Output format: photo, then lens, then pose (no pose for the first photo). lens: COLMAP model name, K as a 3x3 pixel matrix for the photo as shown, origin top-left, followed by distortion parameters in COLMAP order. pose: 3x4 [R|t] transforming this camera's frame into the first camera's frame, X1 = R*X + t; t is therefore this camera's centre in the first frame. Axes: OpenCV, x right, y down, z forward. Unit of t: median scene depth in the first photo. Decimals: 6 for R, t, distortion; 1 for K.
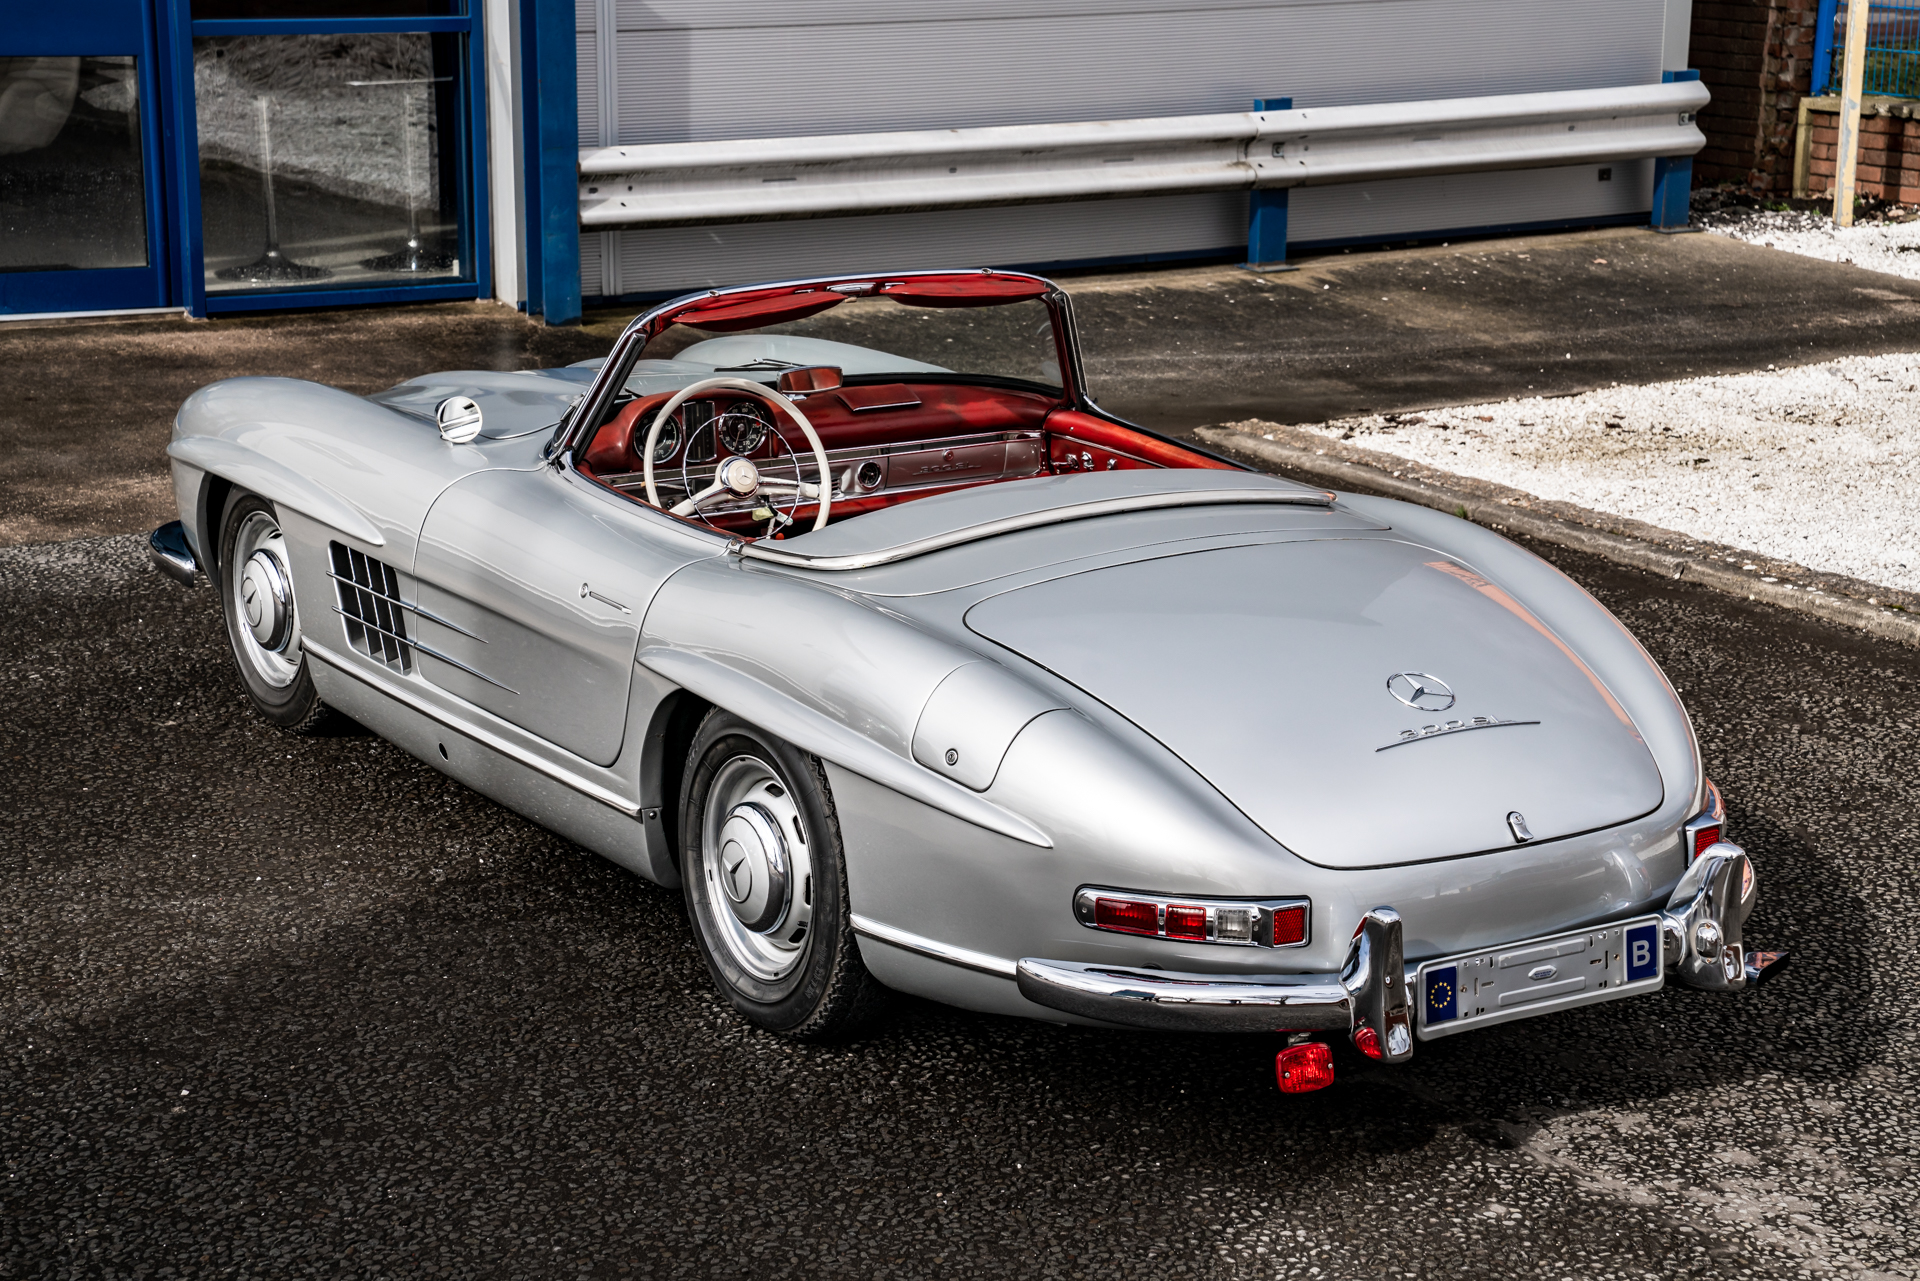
lens RADIAL K [[3714.8, 0, 960.0], [0, 3714.8, 640.5], [0, 0, 1]] dist [0.275373, 0.591012]
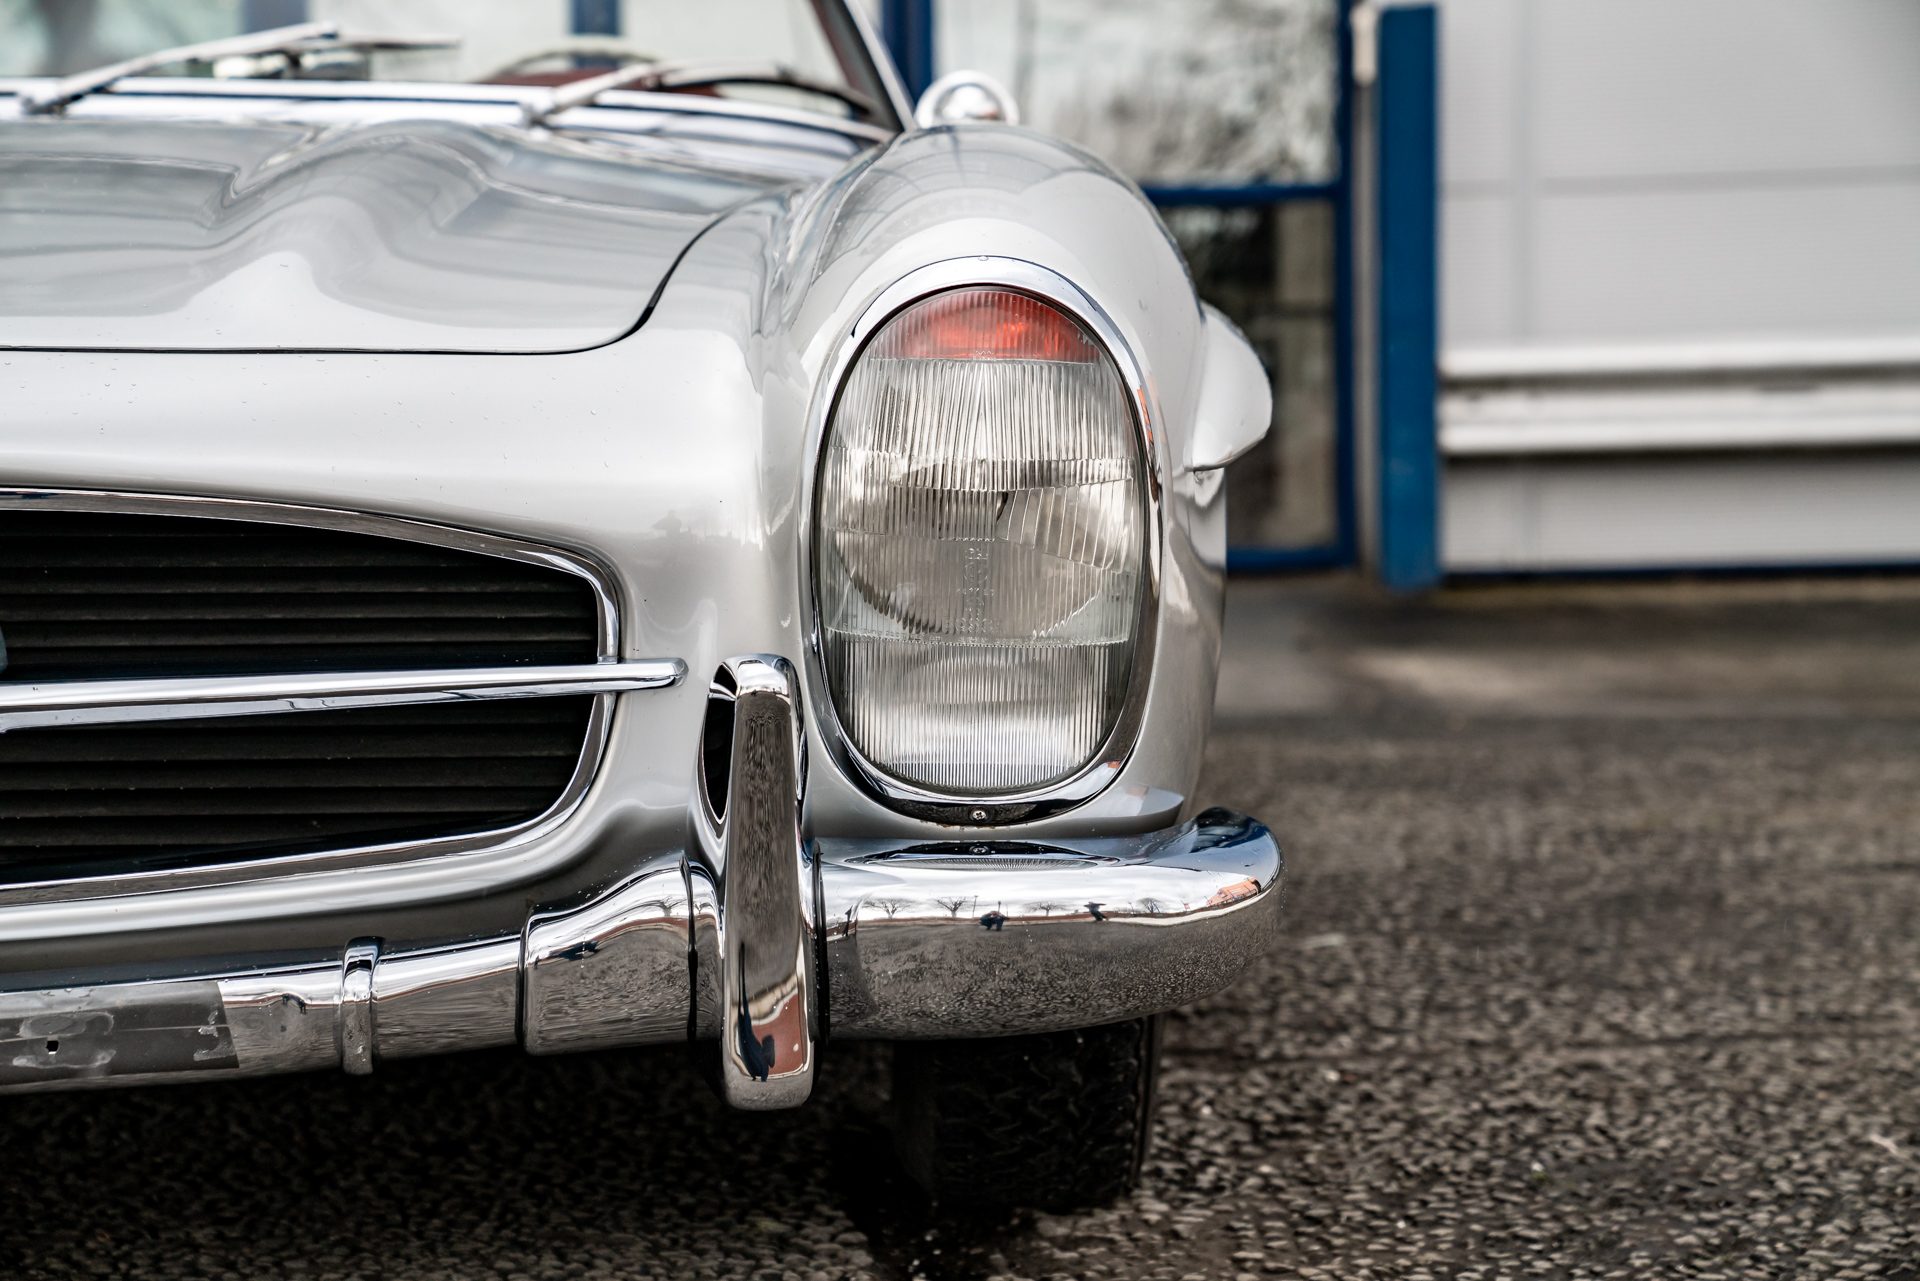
lens RADIAL K [[3623.2, 0, 960.0], [0, 3623.2, 640.5], [0, 0, 1]] dist [0.287401, 0.451892]
pose [[0.858787, 0.000487, -0.512333, 0.343972], [-0.093061, 0.983513, -0.155056, 0.075391], [0.503810, 0.180838, 0.844673, 0.798626]]
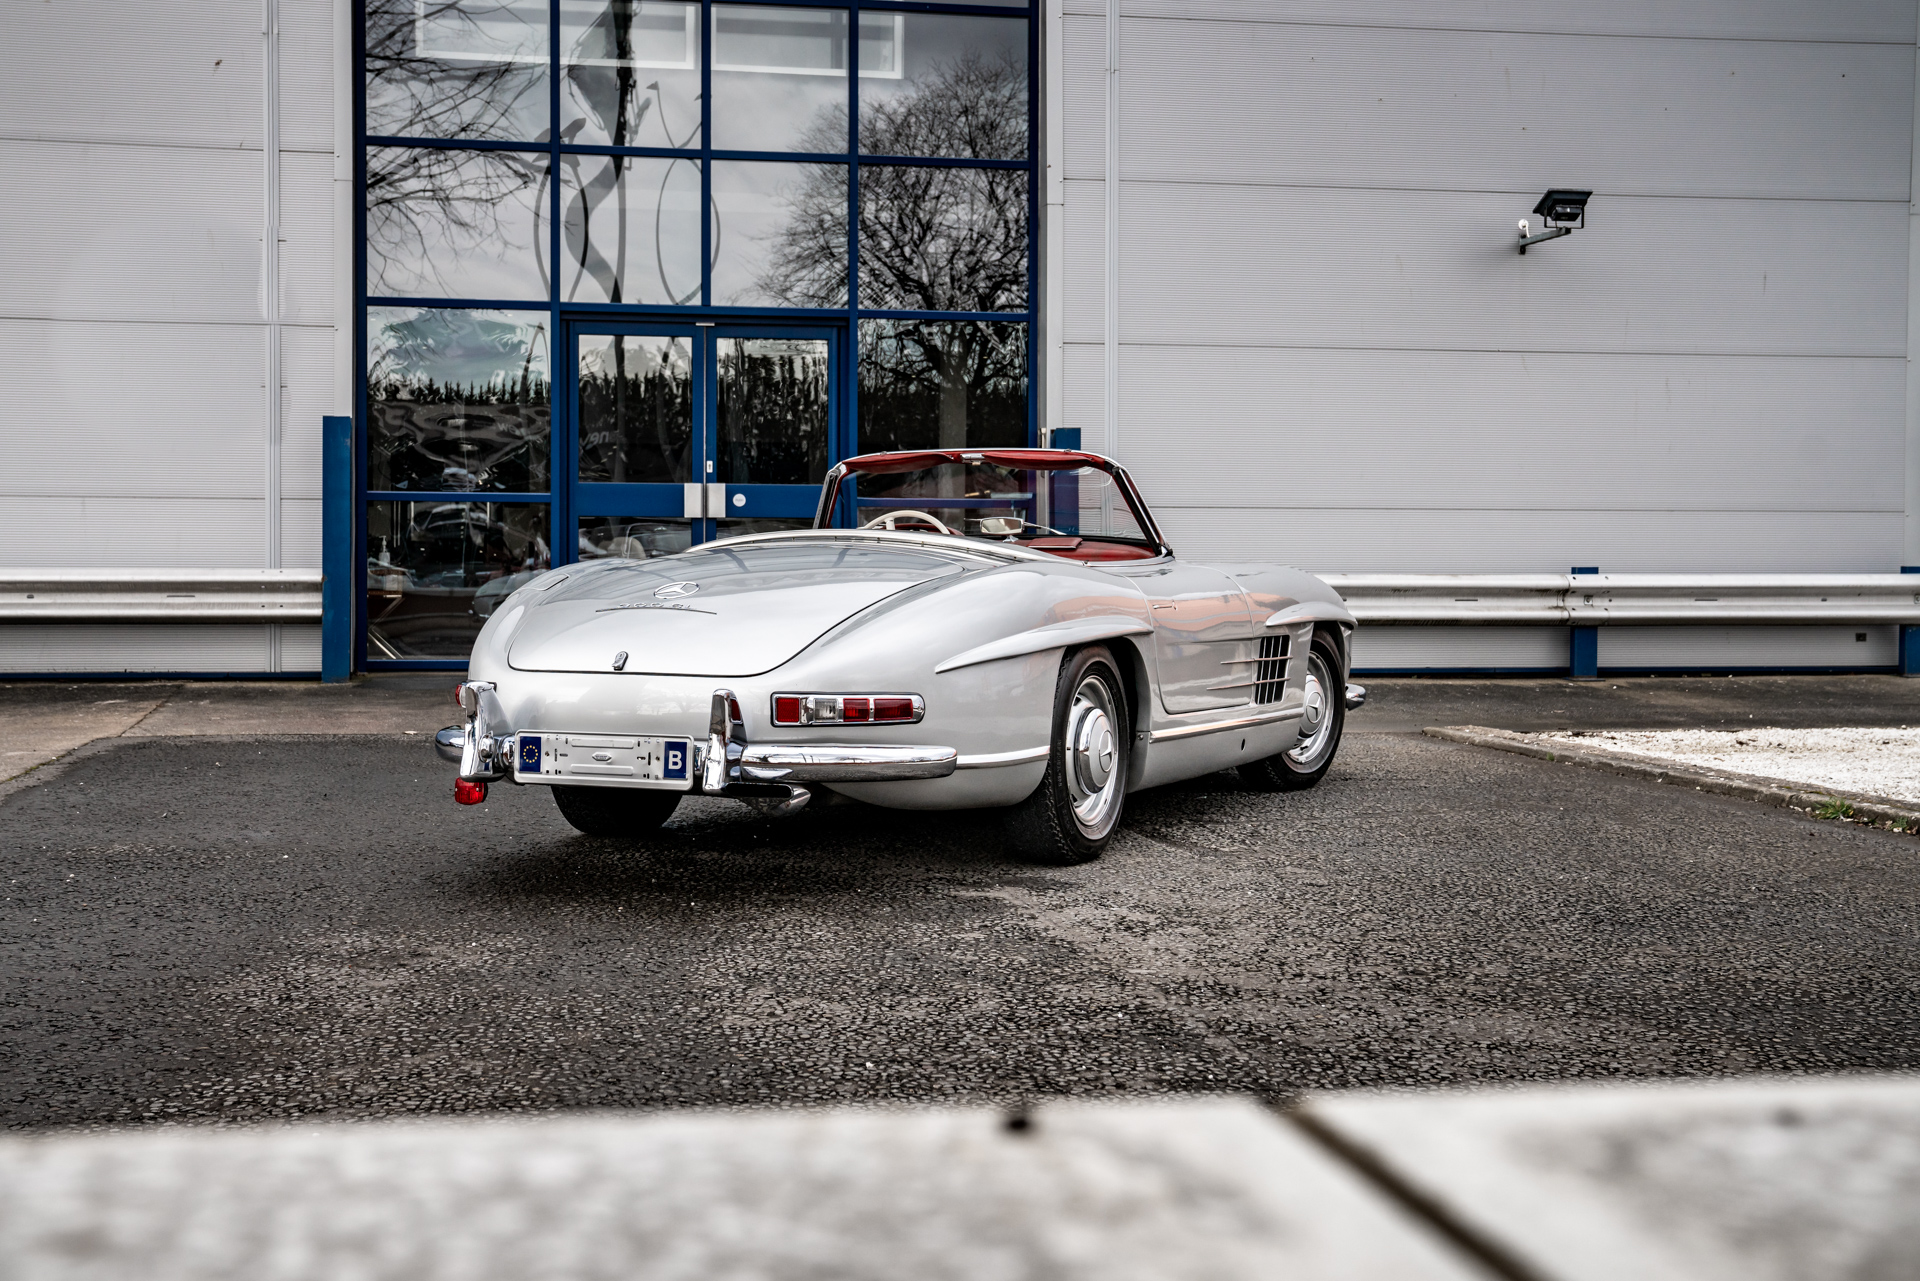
lens RADIAL K [[2273.9, 0, 886.2], [0, 2273.9, 633.1], [0, 0, 1]] dist [0.021302, 0.037984]
pose [[0.925910, 0.002469, -0.377736, 0.389013], [-0.082050, 0.977418, -0.194734, 0.187654], [0.368726, 0.211299, 0.905204, 0.178546]]
